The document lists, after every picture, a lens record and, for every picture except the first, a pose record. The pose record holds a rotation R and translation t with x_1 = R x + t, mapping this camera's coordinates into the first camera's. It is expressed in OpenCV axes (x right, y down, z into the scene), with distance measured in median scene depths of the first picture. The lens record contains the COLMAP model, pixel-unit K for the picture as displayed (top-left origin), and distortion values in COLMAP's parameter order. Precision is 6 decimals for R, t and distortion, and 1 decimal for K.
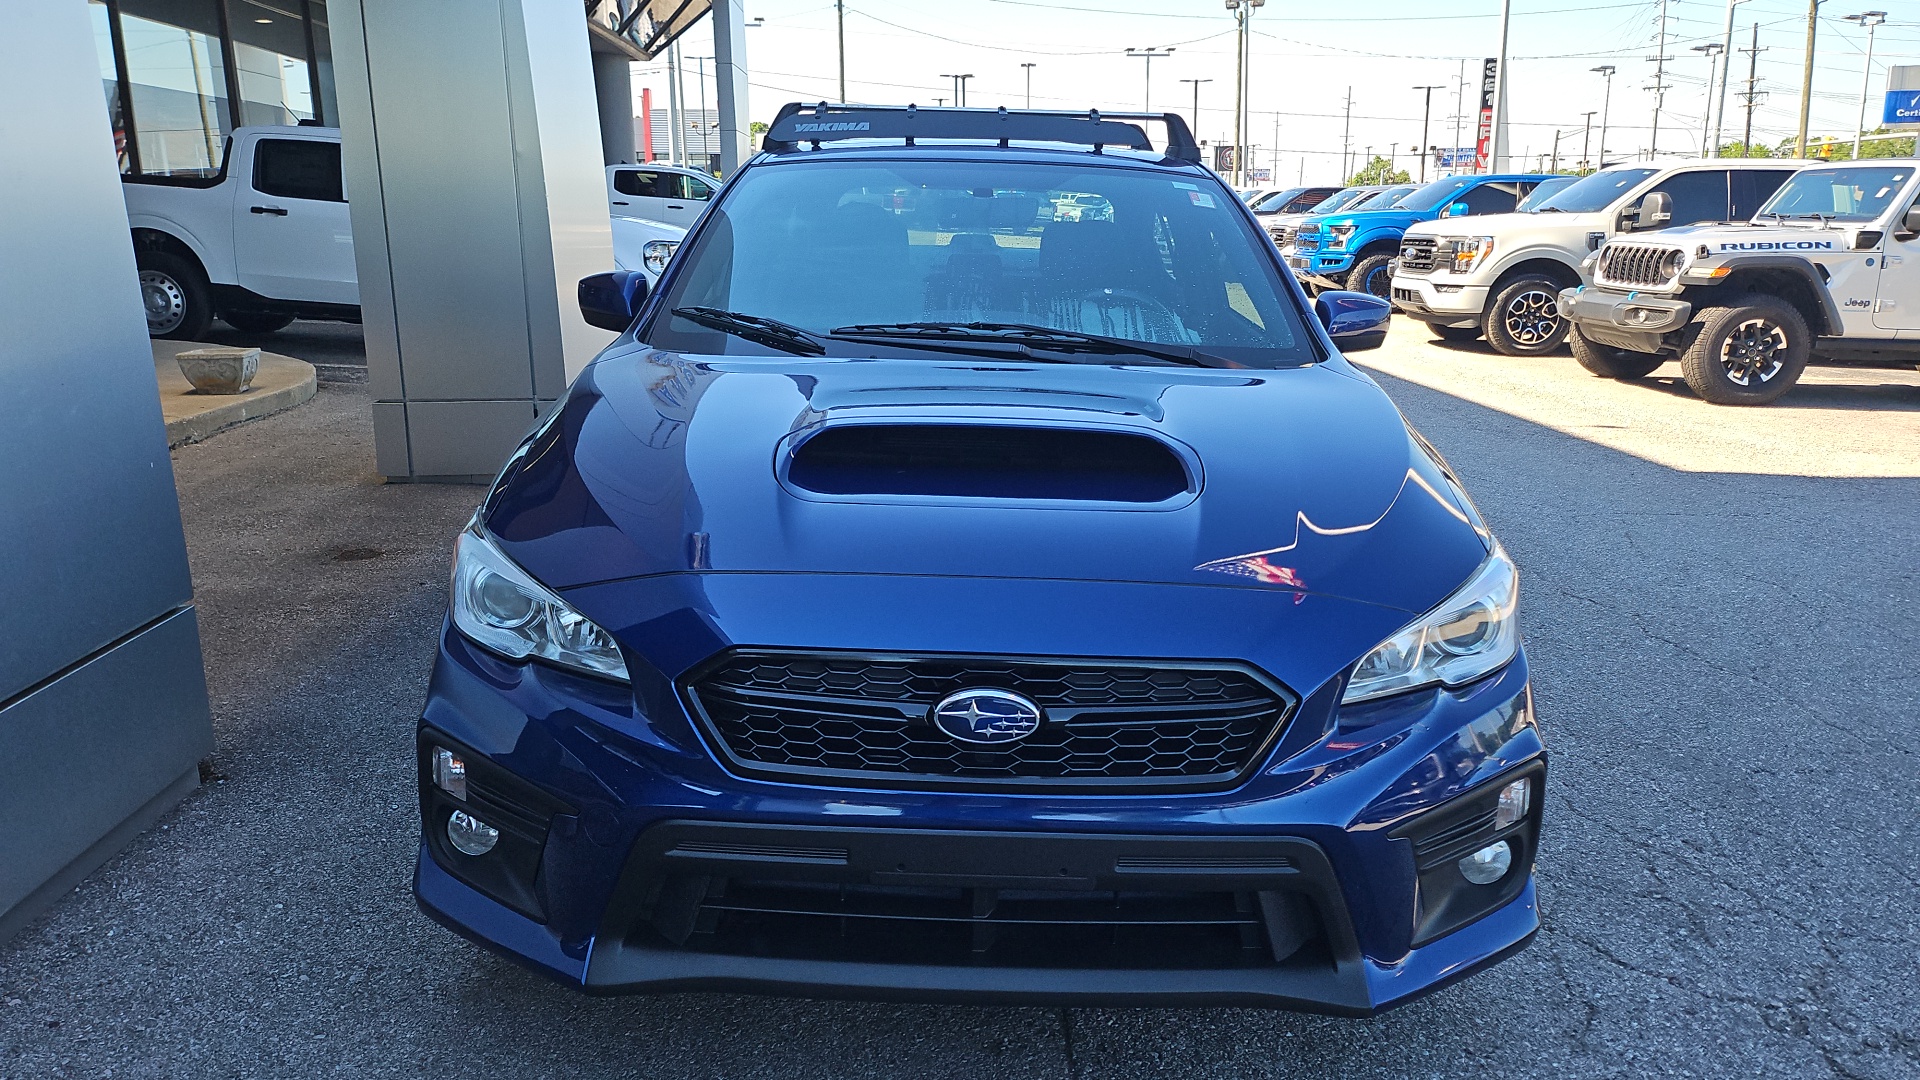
lens RADIAL K [[1378.0, 0, 960.0], [0, 1378.0, 540.0], [0, 0, 1]] dist [0.081963, -0.095403]
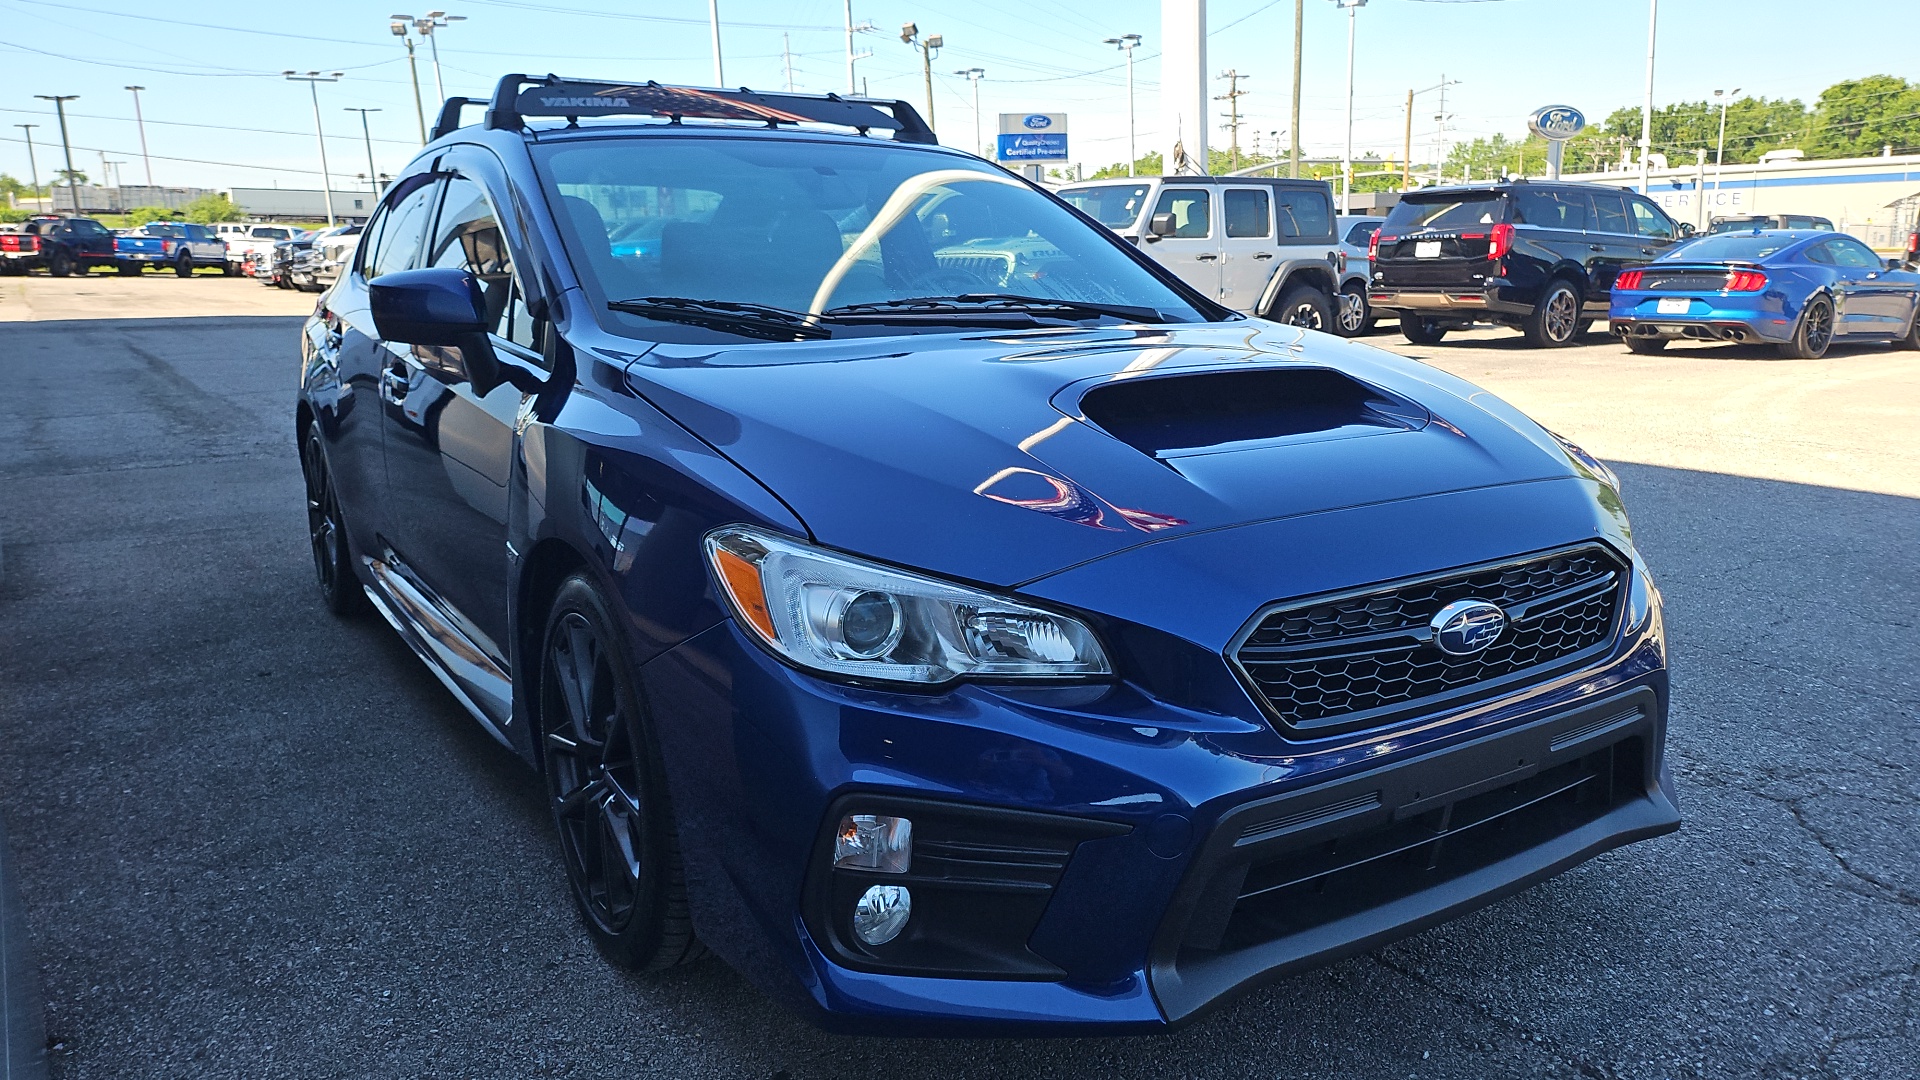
lens RADIAL K [[1378.0, 0, 960.0], [0, 1378.0, 540.0], [0, 0, 1]] dist [0.081963, -0.095403]
pose [[0.829614, -0.144627, 0.539281, -0.815156], [0.159267, 0.987039, 0.019697, -0.015386], [-0.535140, 0.069549, 0.841896, 0.324397]]
